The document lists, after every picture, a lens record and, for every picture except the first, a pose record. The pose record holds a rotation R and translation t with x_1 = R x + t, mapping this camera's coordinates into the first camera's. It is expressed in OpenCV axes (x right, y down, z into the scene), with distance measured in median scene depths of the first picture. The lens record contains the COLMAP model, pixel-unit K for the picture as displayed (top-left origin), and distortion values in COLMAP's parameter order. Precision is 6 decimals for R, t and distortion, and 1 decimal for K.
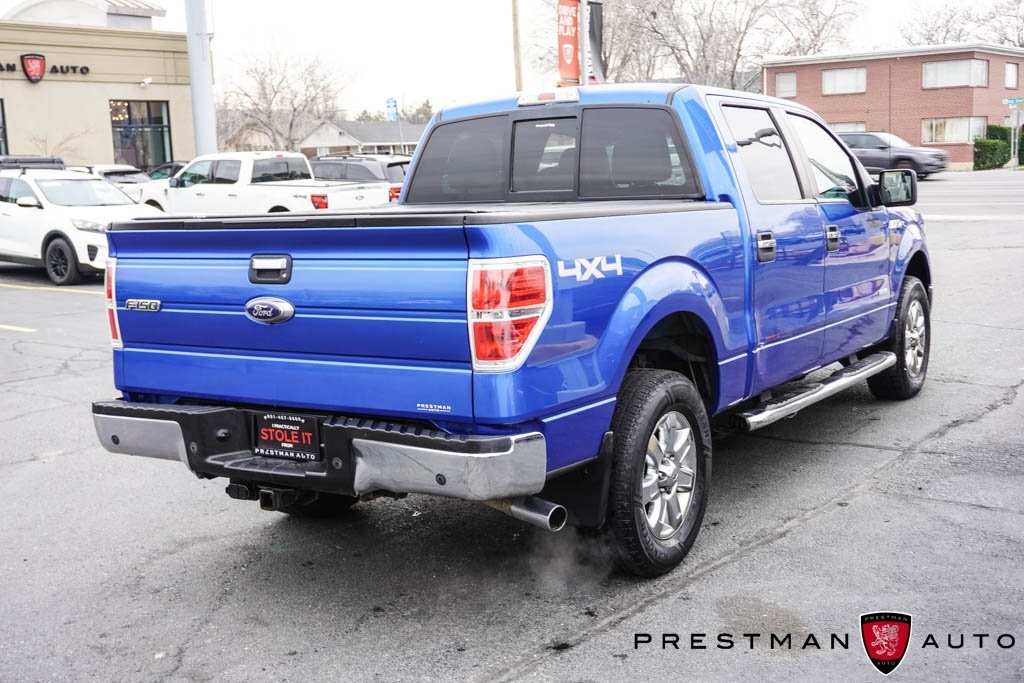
lens RADIAL K [[1200.5, 0, 513.8], [0, 1200.5, 338.4], [0, 0, 1]] dist [0.011236, 0.000000]
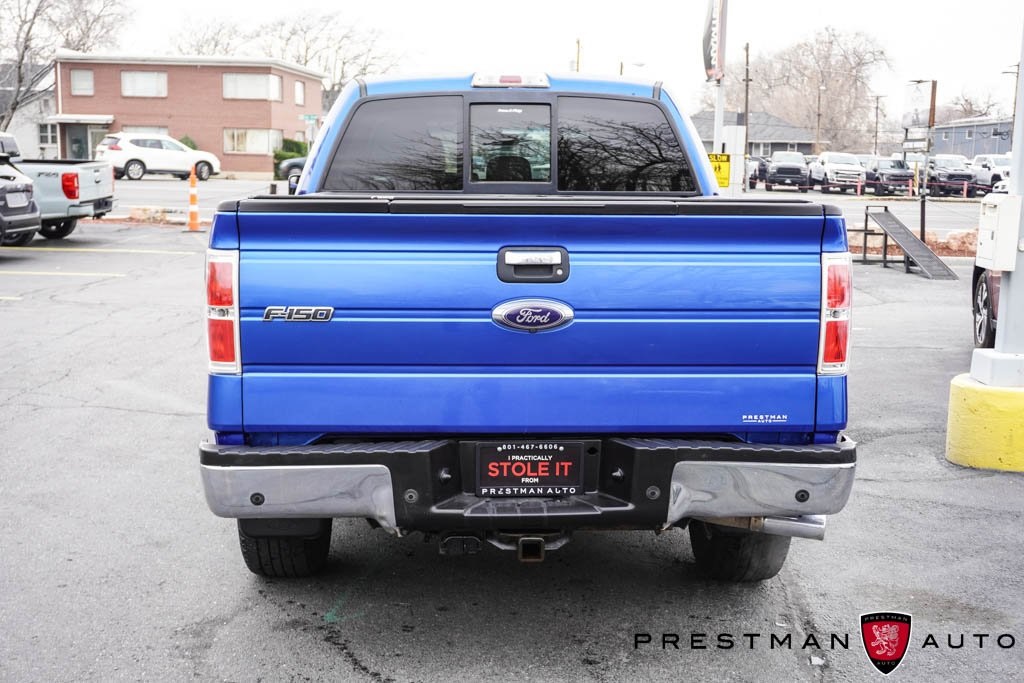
lens RADIAL K [[1200.5, 0, 514.4], [0, 1200.5, 342.3], [0, 0, 1]] dist [0.011236, 0.000000]
pose [[0.822534, -0.034270, 0.567683, -0.122591], [0.035560, 0.999329, 0.008803, -0.002326], [-0.567604, 0.012946, 0.823200, 0.061745]]
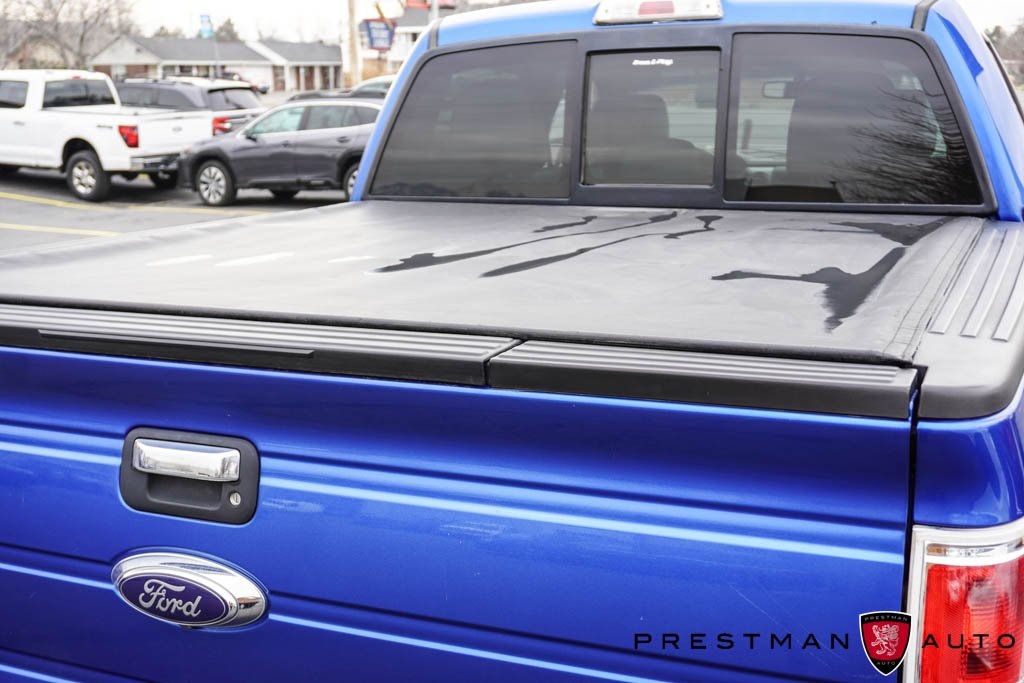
lens RADIAL K [[1200.5, 0, 511.1], [0, 1200.5, 350.0], [0, 0, 1]] dist [0.011236, 0.000000]
pose [[0.987677, -0.008085, 0.156299, -0.029880], [-0.002741, 0.997618, 0.068922, -0.021339], [-0.156484, -0.068501, 0.985302, 0.117346]]
